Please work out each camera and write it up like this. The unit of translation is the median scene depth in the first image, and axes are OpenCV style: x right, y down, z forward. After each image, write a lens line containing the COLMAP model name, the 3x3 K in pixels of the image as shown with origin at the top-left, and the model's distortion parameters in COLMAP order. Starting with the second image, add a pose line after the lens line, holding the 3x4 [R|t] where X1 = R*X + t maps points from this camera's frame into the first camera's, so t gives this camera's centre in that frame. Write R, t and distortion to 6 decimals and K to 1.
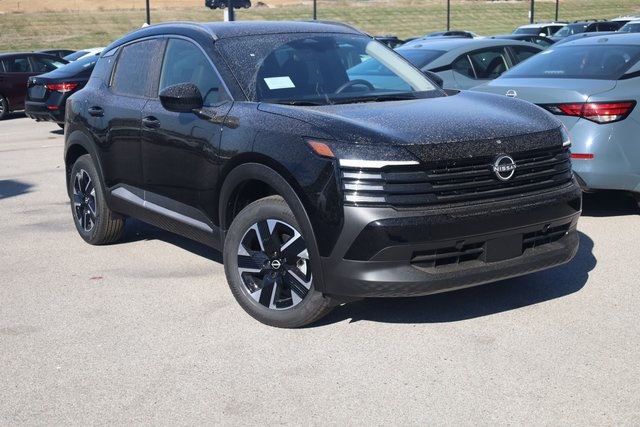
lens RADIAL K [[953.9, 0, 320.0], [0, 953.9, 213.5], [0, 0, 1]] dist [0.008206, 0.061431]
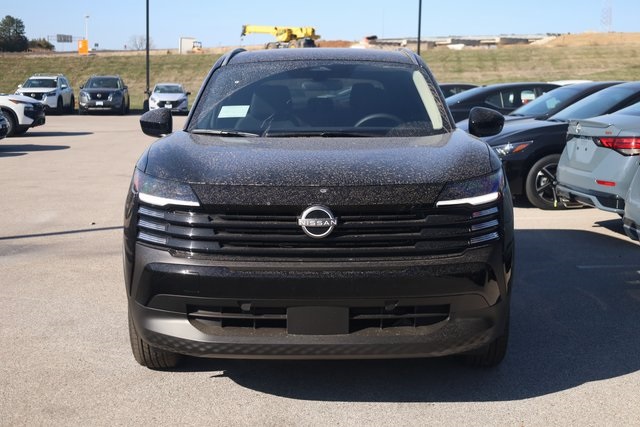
lens RADIAL K [[953.9, 0, 320.0], [0, 953.9, 213.5], [0, 0, 1]] dist [0.008206, 0.061431]
pose [[0.808397, 0.100072, -0.580068, 0.651257], [-0.120246, 0.992737, 0.003687, -0.057199], [0.576224, 0.066770, 0.814560, 0.326096]]
